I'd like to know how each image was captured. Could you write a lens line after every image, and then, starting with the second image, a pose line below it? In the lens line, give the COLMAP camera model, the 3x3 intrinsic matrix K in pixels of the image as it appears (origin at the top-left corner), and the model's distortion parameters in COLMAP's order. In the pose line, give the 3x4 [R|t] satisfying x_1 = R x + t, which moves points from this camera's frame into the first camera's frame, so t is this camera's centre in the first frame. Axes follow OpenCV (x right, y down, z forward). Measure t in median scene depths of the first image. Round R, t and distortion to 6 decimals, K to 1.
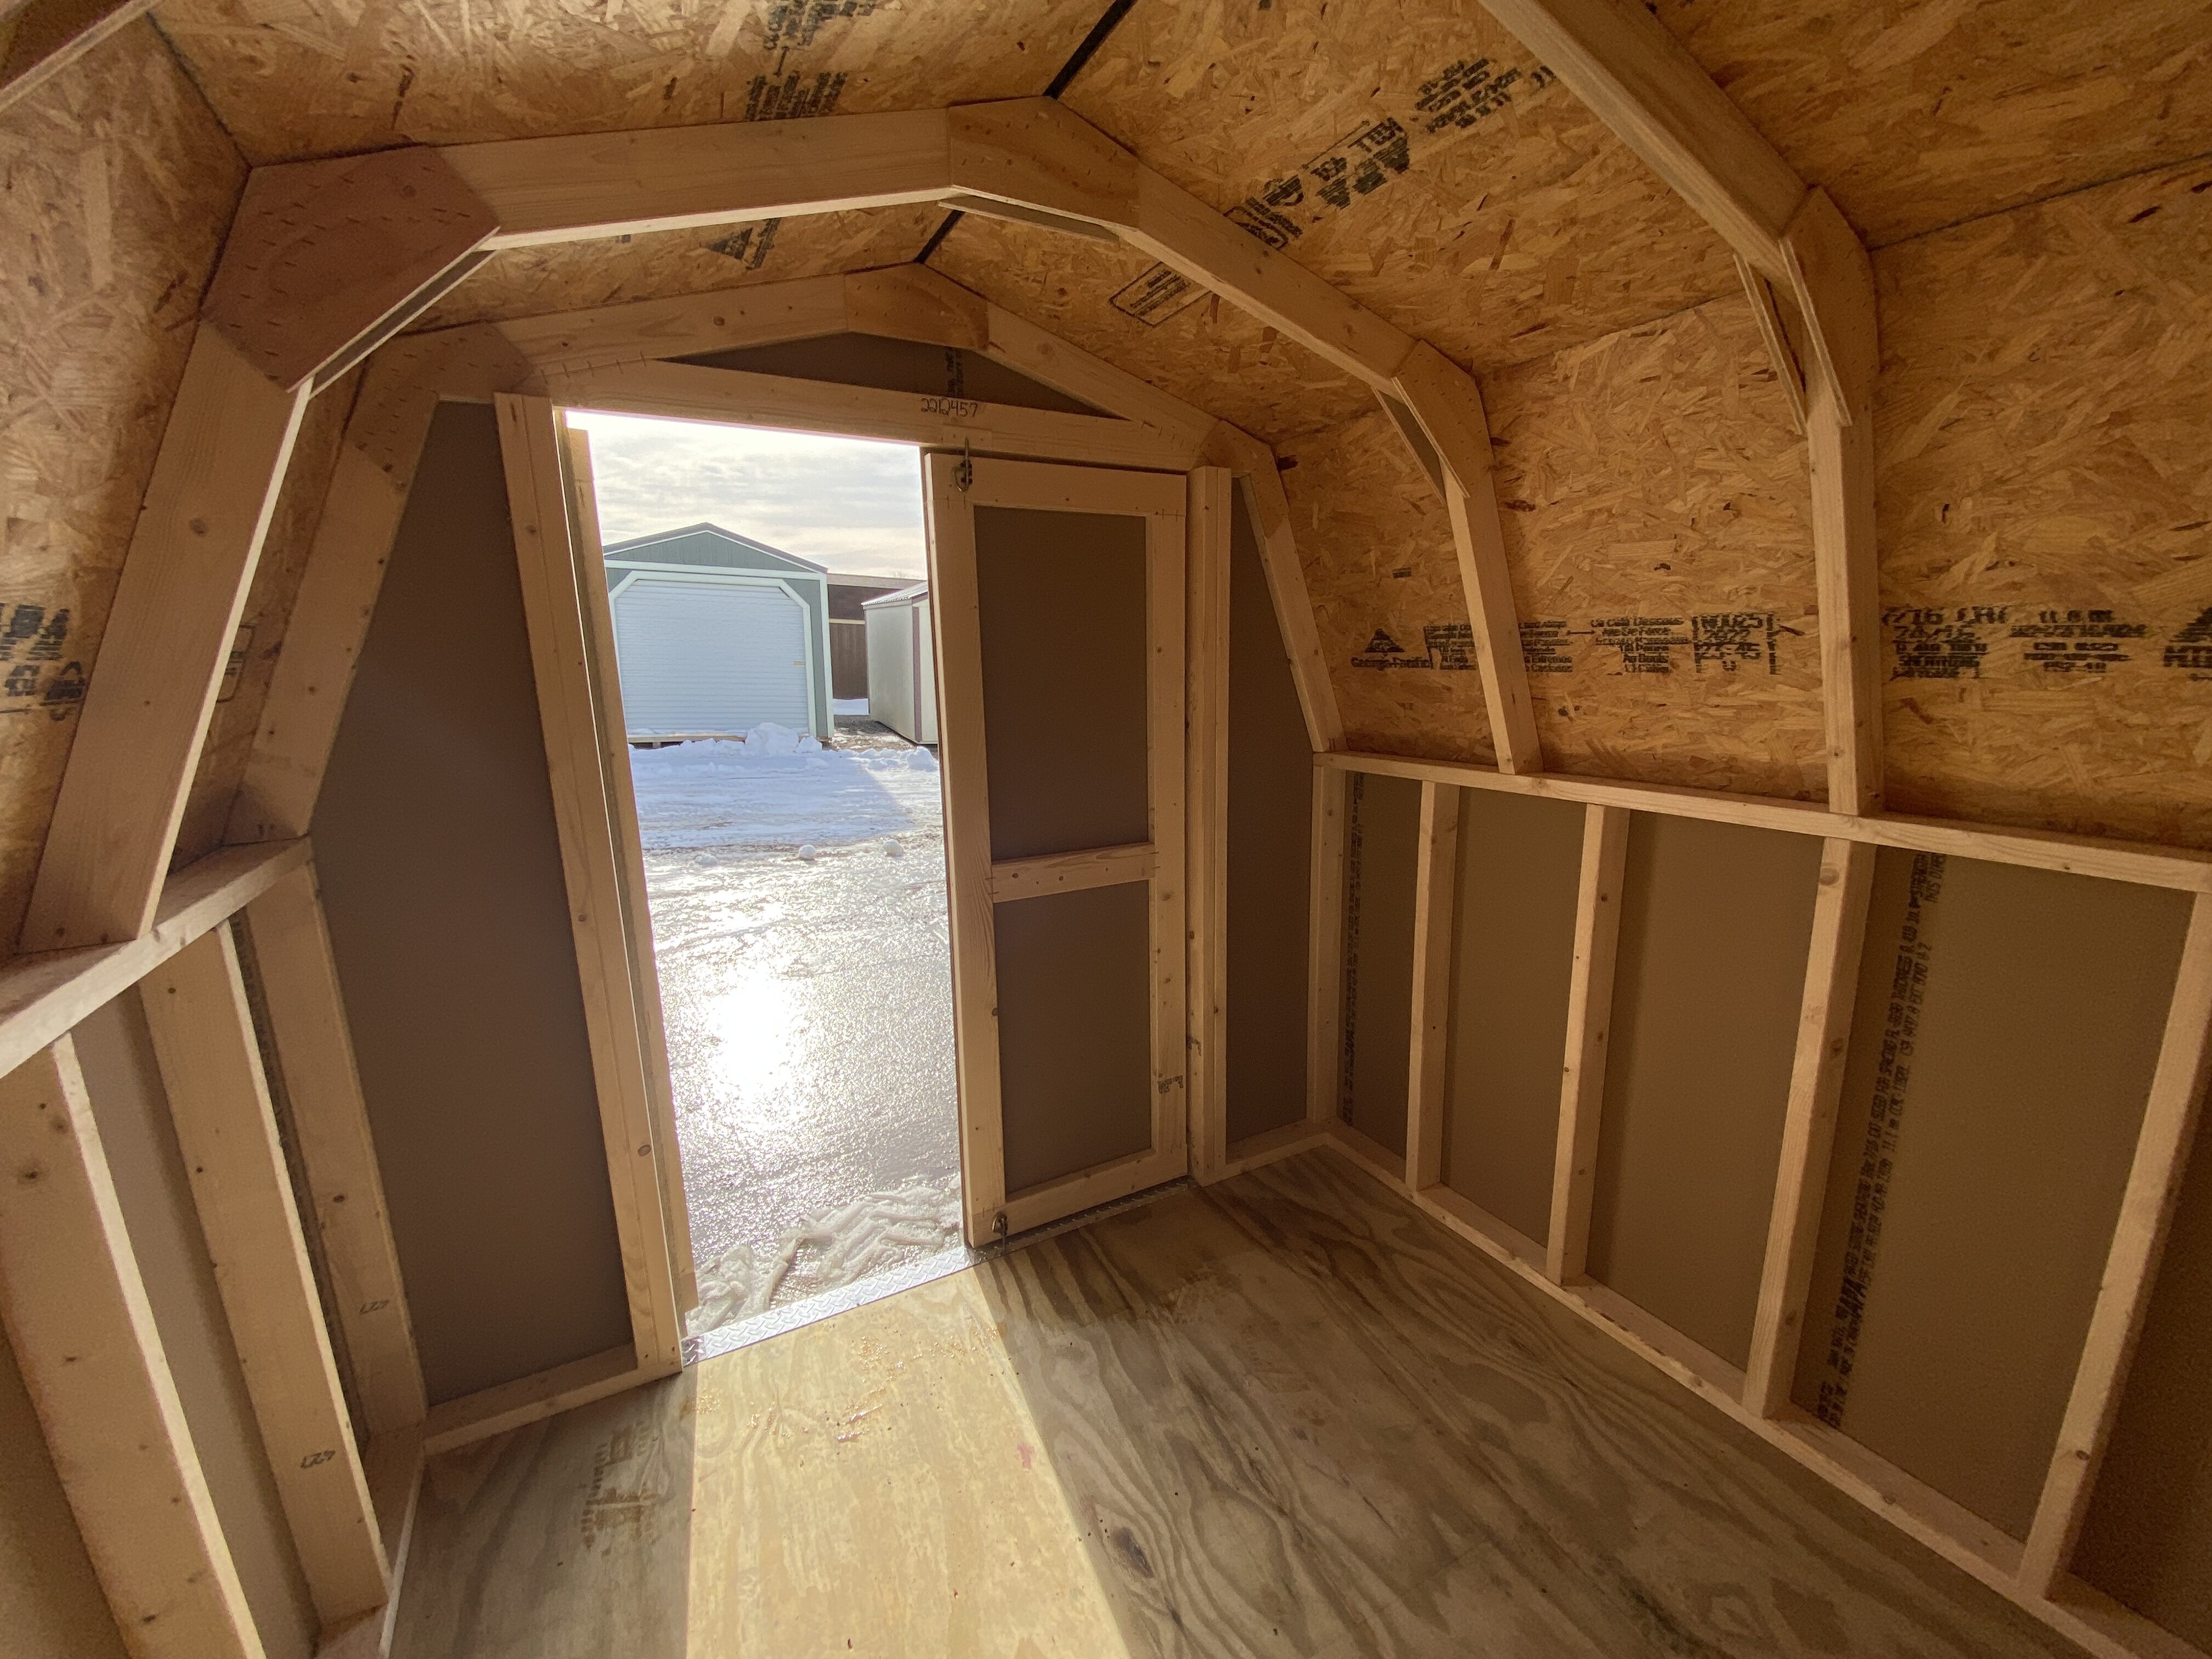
lens RADIAL K [[897.1, 0, 1106.0], [0, 897.1, 829.5], [0, 0, 1]] dist [0.000124, -0.011767]
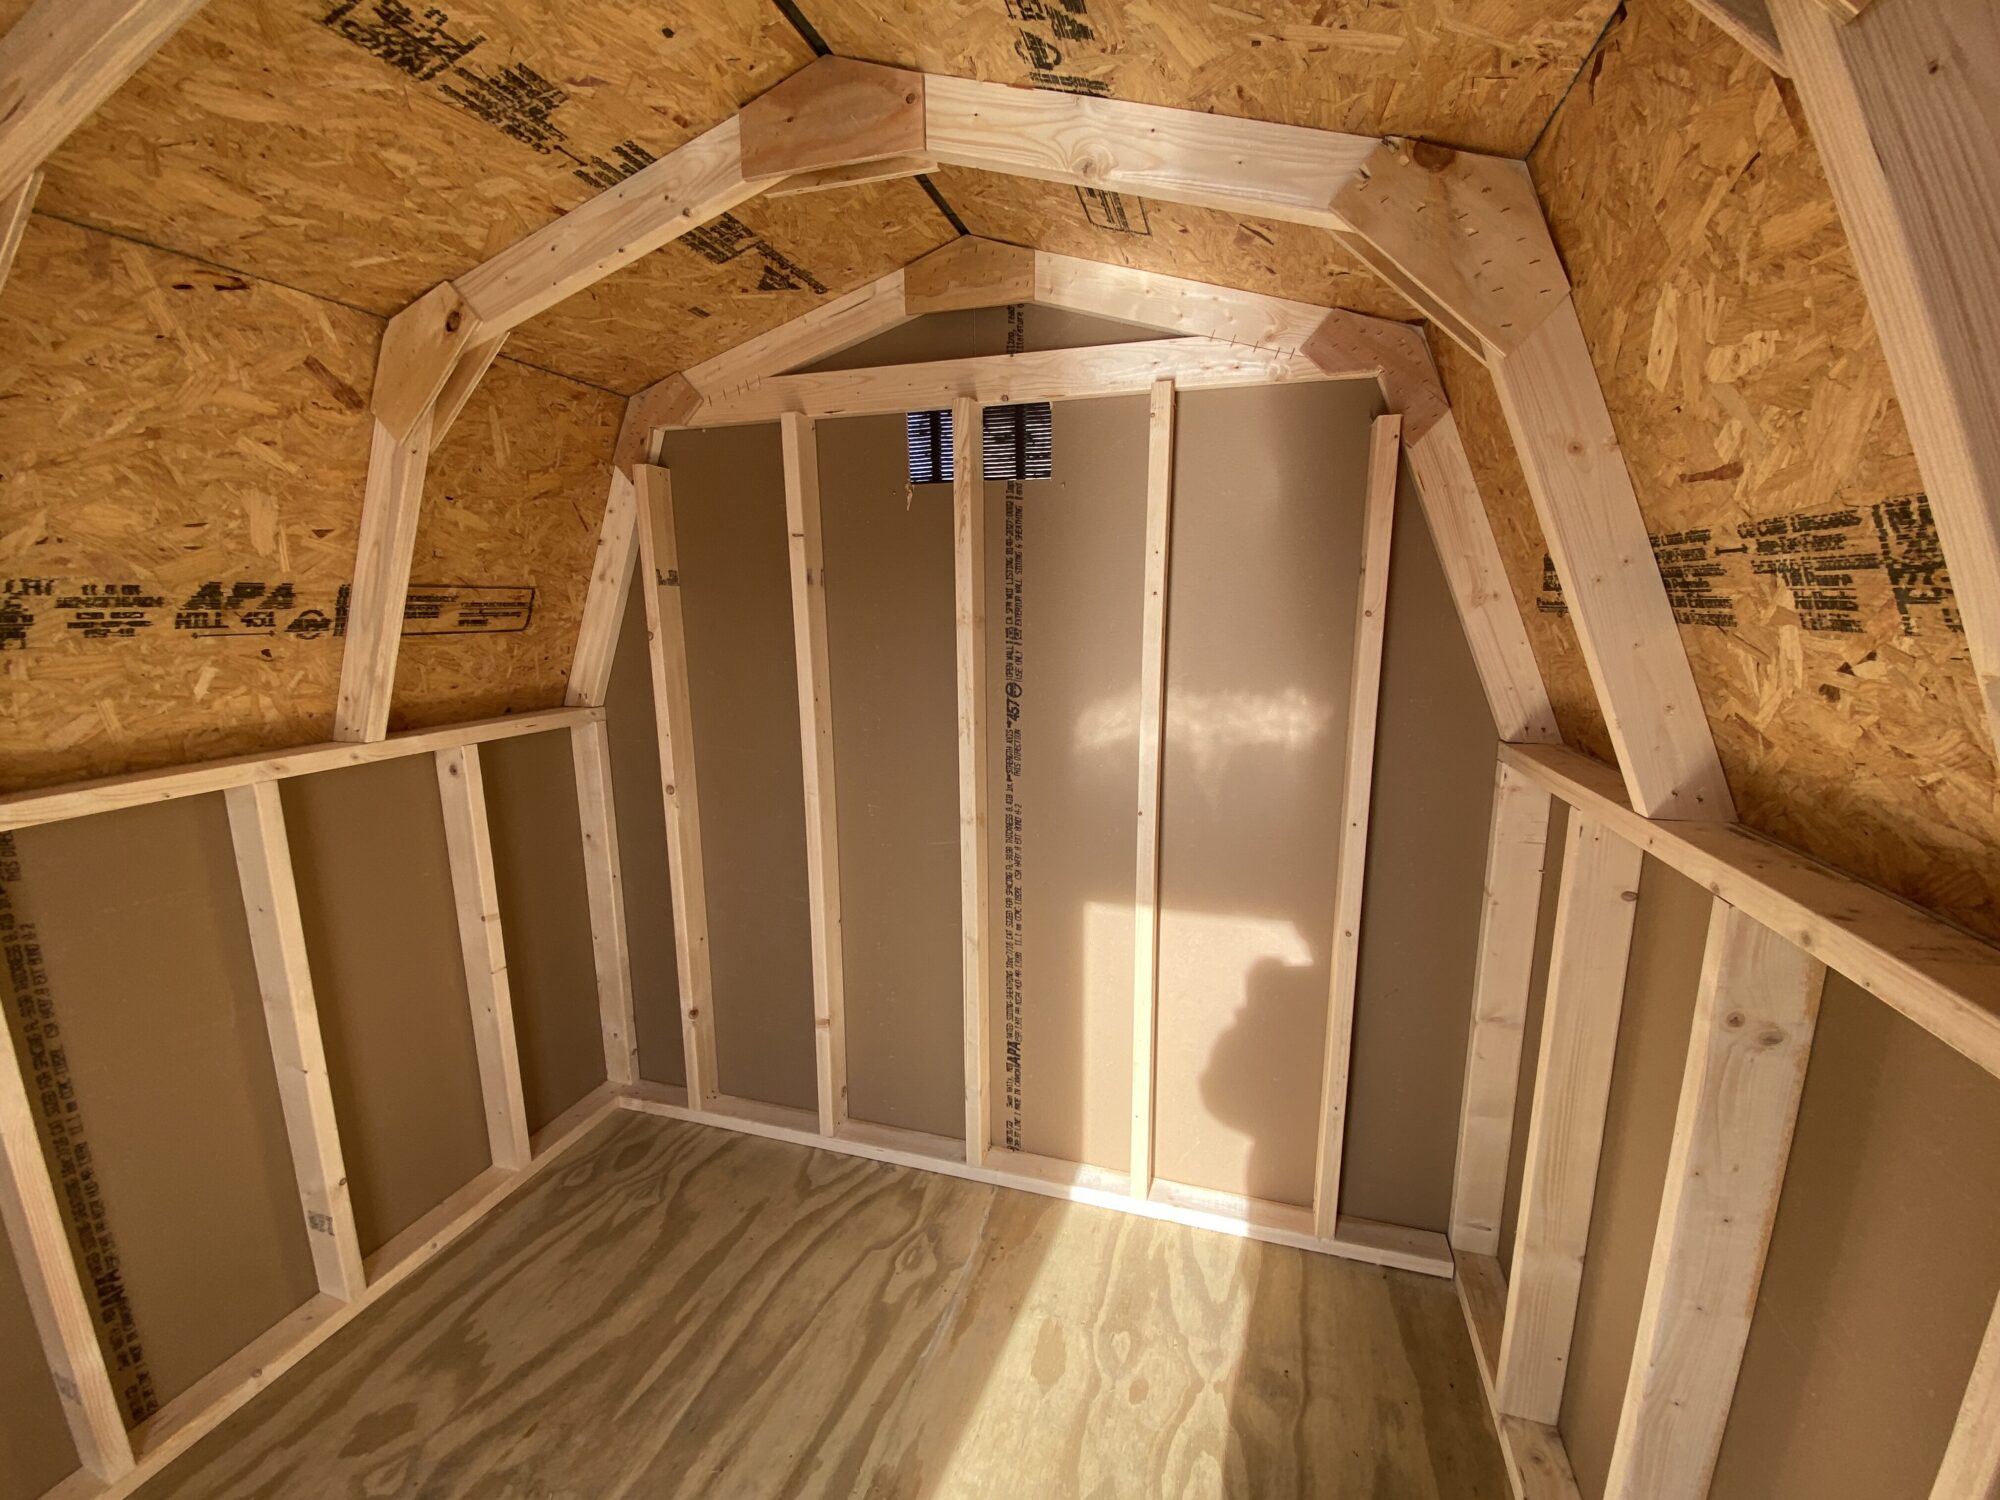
lens RADIAL K [[811.1, 0, 1000.0], [0, 811.1, 750.0], [0, 0, 1]] dist [0.000124, -0.011767]
pose [[-0.691953, -0.107100, 0.713954, -0.489255], [0.160008, 0.941589, 0.296325, -0.161814], [-0.703987, 0.319281, -0.634399, 0.886547]]
